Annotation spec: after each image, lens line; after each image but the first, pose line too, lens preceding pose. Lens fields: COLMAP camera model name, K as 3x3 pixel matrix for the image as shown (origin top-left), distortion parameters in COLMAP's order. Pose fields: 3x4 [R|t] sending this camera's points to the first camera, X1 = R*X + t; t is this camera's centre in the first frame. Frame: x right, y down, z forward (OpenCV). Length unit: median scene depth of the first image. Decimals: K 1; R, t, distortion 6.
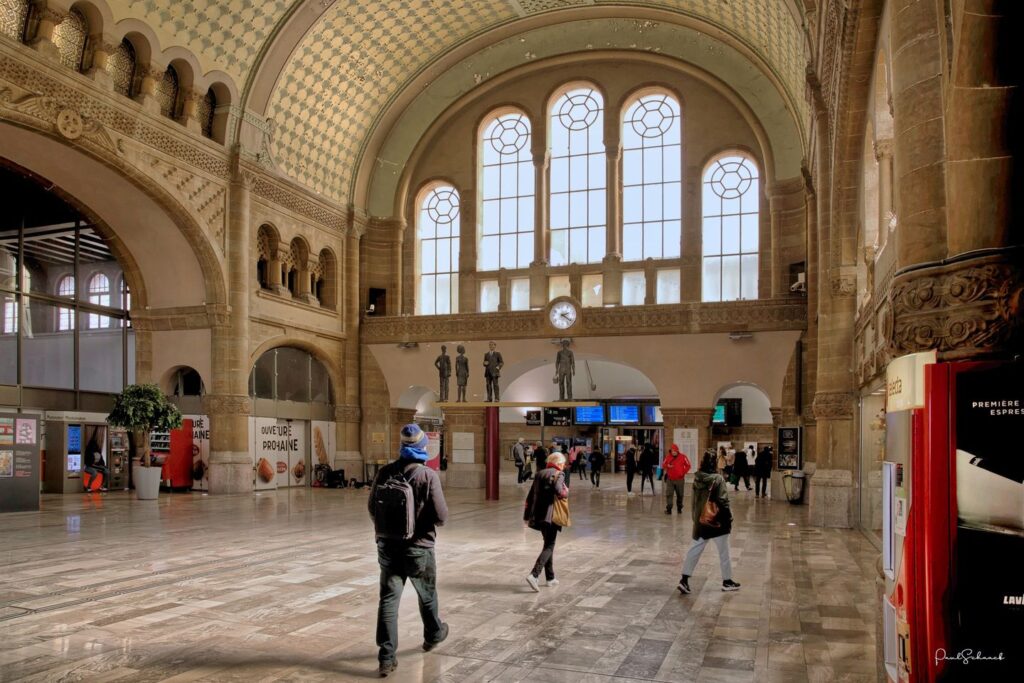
lens RADIAL K [[754.1, 0, 512.0], [0, 754.1, 341.5], [0, 0, 1]] dist [-0.101512, 0.008213]
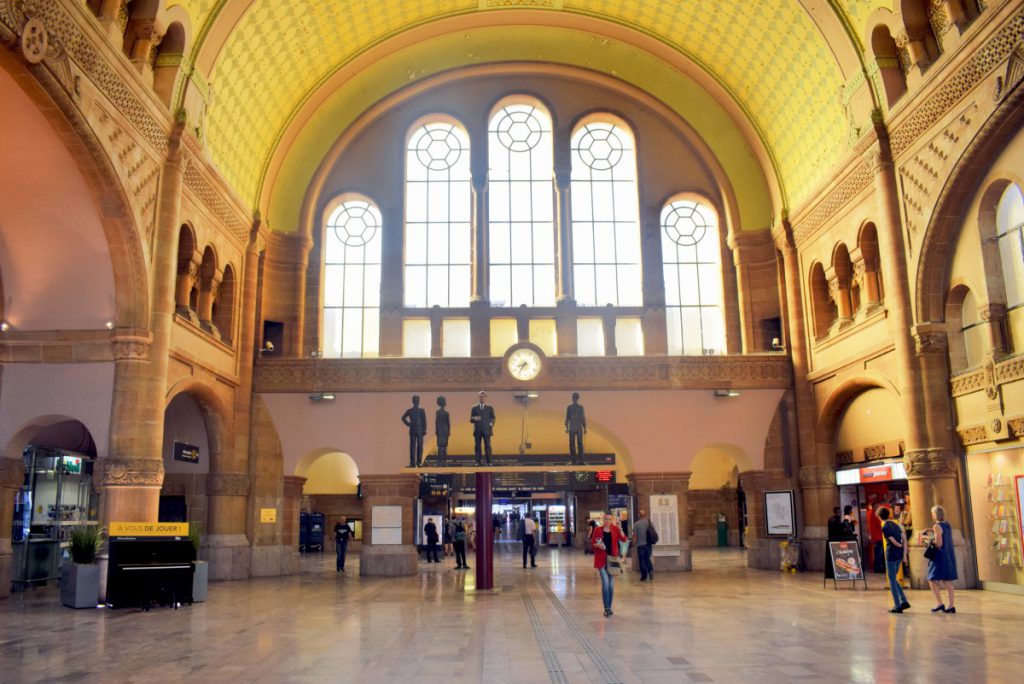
lens RADIAL K [[864.9, 0, 511.2], [0, 864.9, 355.3], [0, 0, 1]] dist [-0.089838, -0.020002]
pose [[0.928116, 0.041734, 0.369944, -0.298851], [-0.020972, 0.997980, -0.059968, 0.013357], [-0.371700, 0.047899, 0.927117, 0.096308]]
